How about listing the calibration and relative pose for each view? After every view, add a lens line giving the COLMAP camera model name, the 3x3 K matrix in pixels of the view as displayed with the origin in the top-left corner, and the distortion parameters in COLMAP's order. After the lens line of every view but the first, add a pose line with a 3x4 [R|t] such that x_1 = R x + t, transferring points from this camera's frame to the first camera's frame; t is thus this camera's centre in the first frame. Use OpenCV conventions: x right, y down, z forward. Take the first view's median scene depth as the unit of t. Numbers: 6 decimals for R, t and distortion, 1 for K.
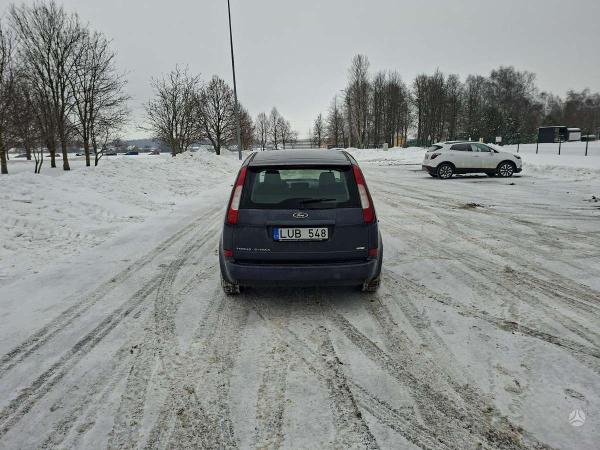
lens RADIAL K [[416.4, 0, 300.0], [0, 416.4, 225.0], [0, 0, 1]] dist [0.062501, -0.070347]
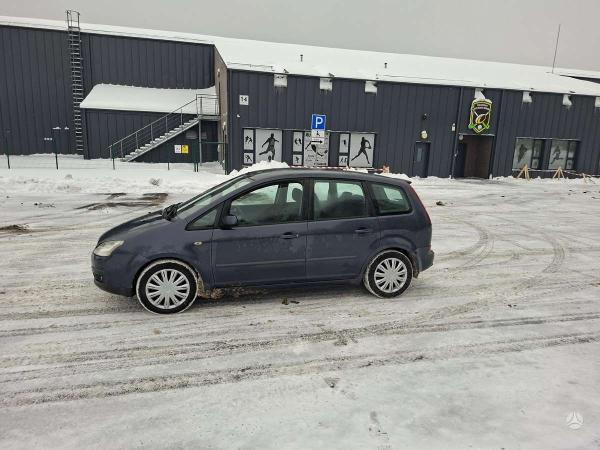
lens RADIAL K [[416.4, 0, 300.0], [0, 416.4, 225.0], [0, 0, 1]] dist [0.062501, -0.070347]
pose [[-0.251666, -0.167149, 0.953271, -1.145209], [0.161376, 0.963937, 0.211622, -0.303088], [-0.954265, 0.207093, -0.215616, 1.432683]]
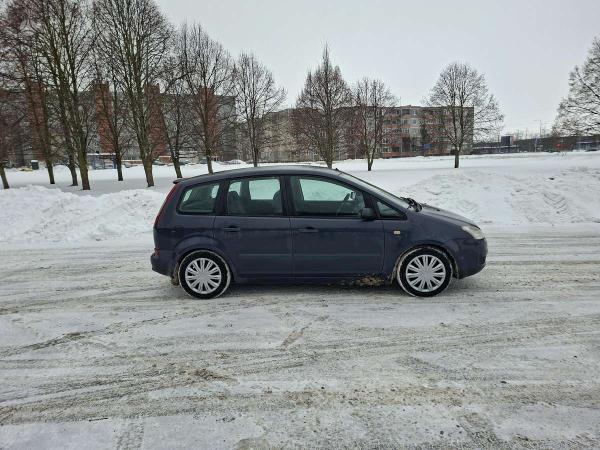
lens RADIAL K [[416.4, 0, 300.0], [0, 416.4, 225.0], [0, 0, 1]] dist [0.062501, -0.070347]
pose [[-0.081114, 0.191054, -0.978222, 1.184207], [-0.133481, 0.970533, 0.200620, -0.286926], [0.987726, 0.146847, -0.053222, 1.269745]]
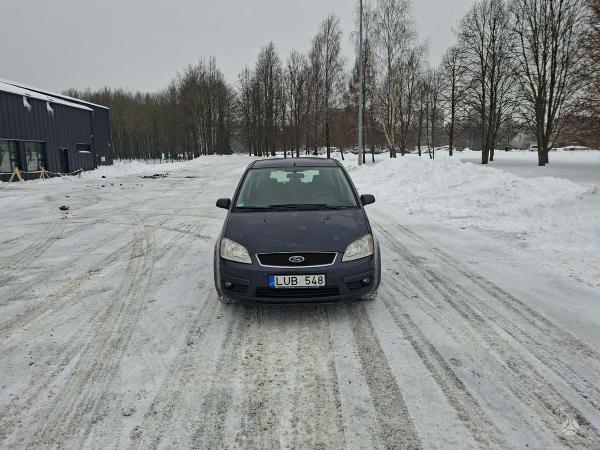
lens RADIAL K [[416.4, 0, 300.0], [0, 416.4, 225.0], [0, 0, 1]] dist [0.062501, -0.070347]
pose [[-0.999279, 0.036857, -0.009114, 0.004101], [0.031320, 0.935915, 0.350831, -0.466330], [0.021460, 0.350293, -0.936394, 2.435363]]
